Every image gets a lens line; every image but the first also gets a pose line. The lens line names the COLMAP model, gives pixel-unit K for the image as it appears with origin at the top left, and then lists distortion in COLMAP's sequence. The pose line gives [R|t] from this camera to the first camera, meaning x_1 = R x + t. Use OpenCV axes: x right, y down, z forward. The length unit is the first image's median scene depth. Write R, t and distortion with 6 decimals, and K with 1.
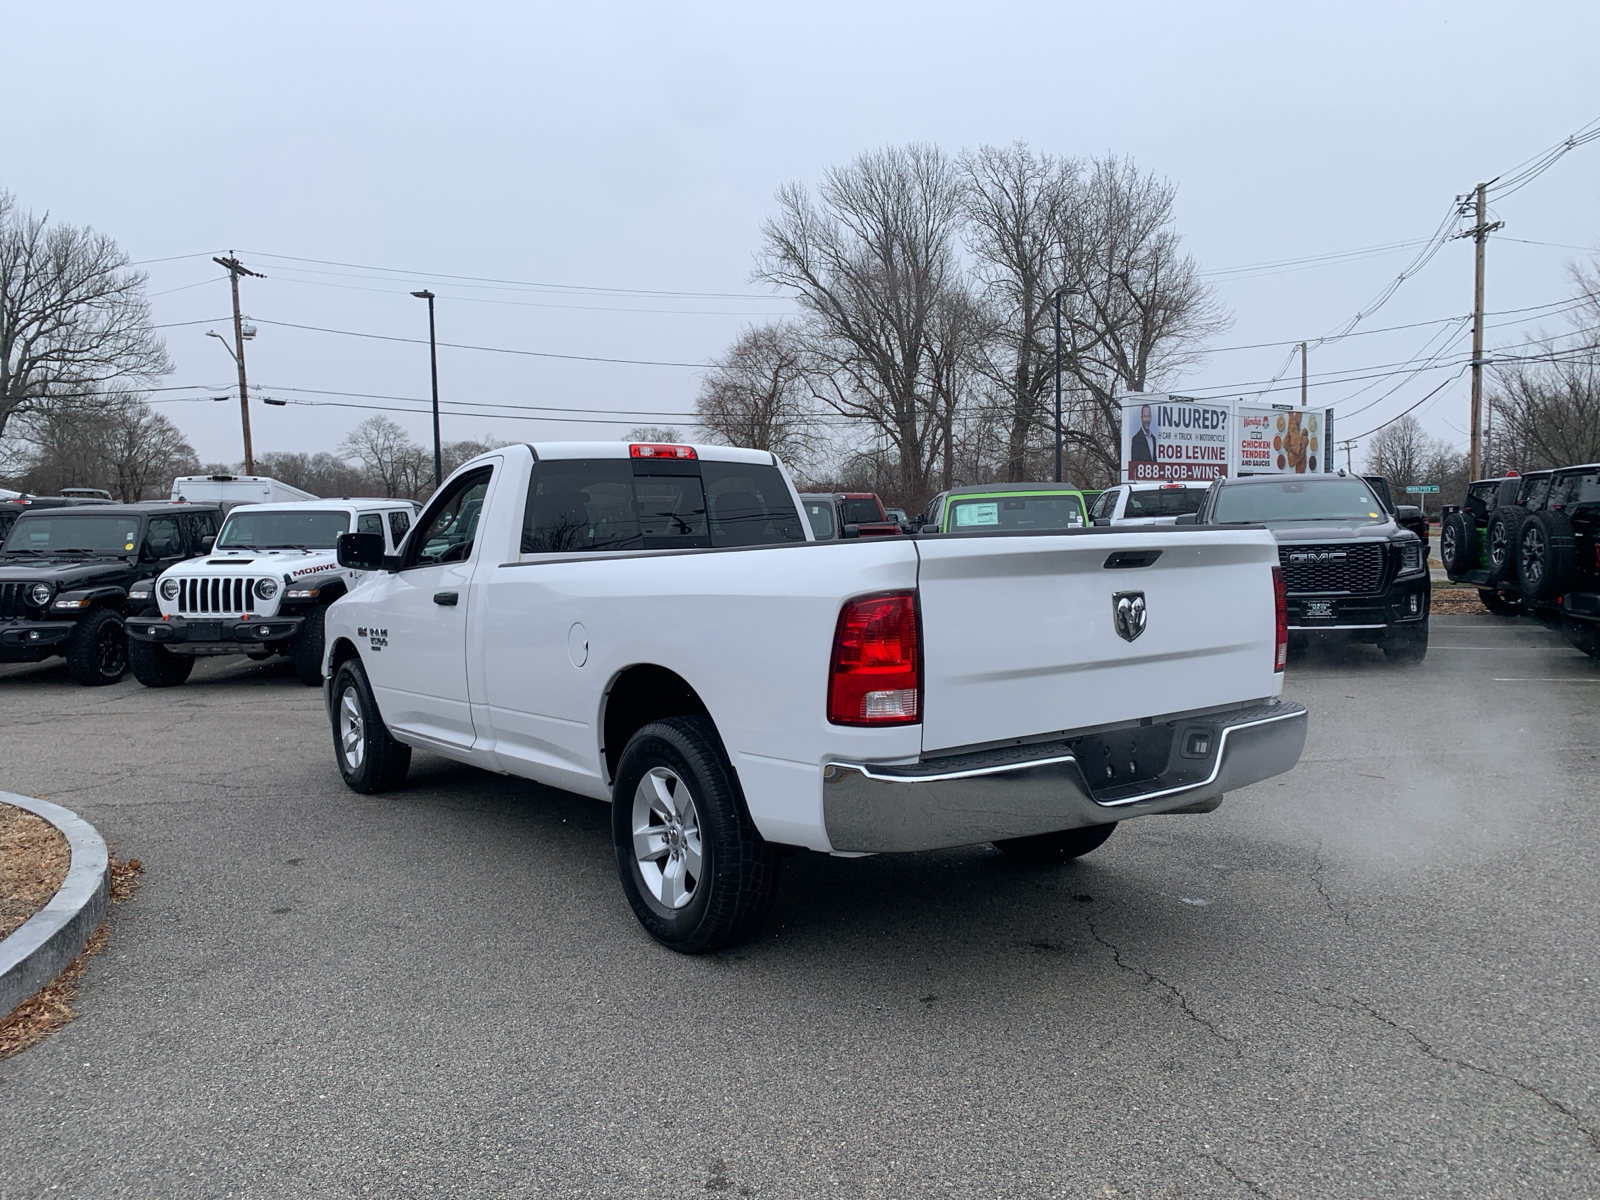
lens RADIAL K [[1234.5, 0, 787.1], [0, 1234.5, 578.0], [0, 0, 1]] dist [0.010420, 0.000078]
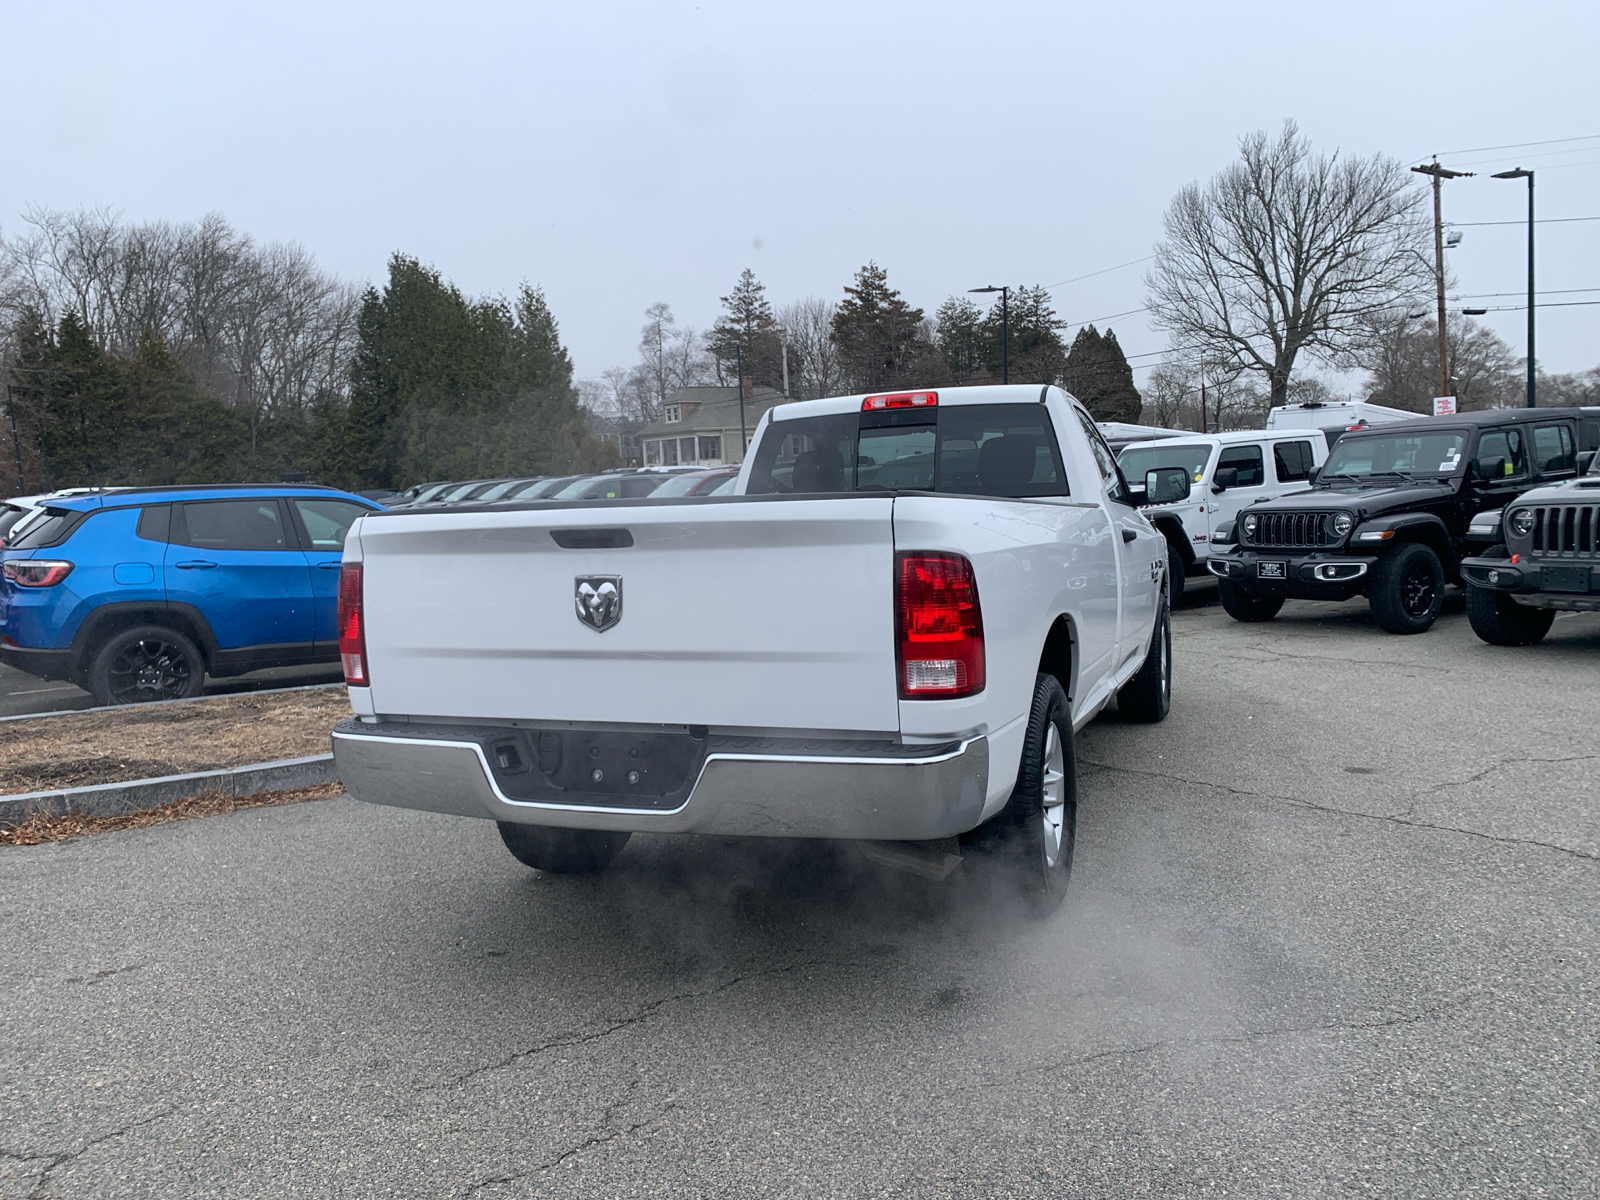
lens RADIAL K [[1241.9, 0, 800.0], [0, 1241.9, 600.0], [0, 0, 1]] dist [0.002843, -0.001391]
pose [[0.528847, 0.069685, -0.845852, 0.099343], [0.000853, 0.996579, 0.082636, -0.003972], [0.848717, -0.044424, 0.526978, 0.060269]]
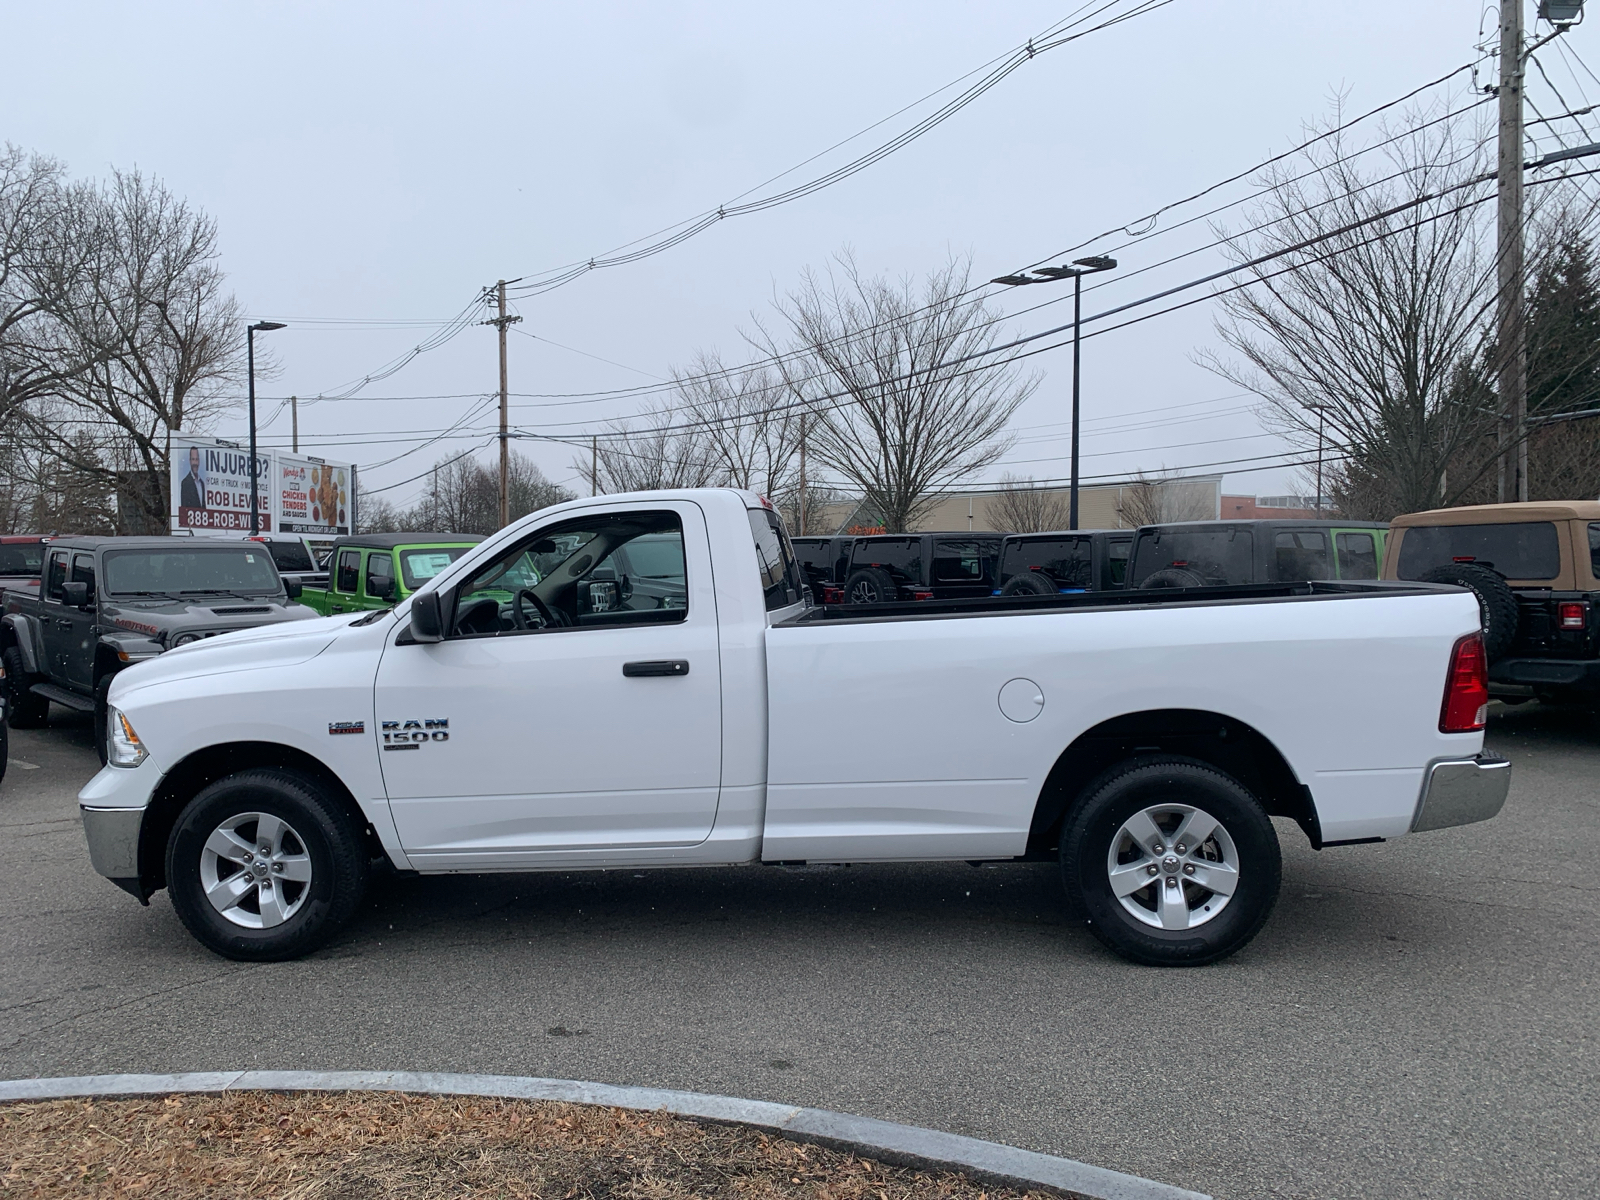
lens RADIAL K [[1234.5, 0, 787.1], [0, 1234.5, 578.0], [0, 0, 1]] dist [0.010420, 0.000078]
pose [[0.661077, 0.003474, 0.750310, -0.113415], [0.027281, 0.999217, -0.028663, -0.002539], [-0.749822, 0.039417, 0.660465, 0.052140]]
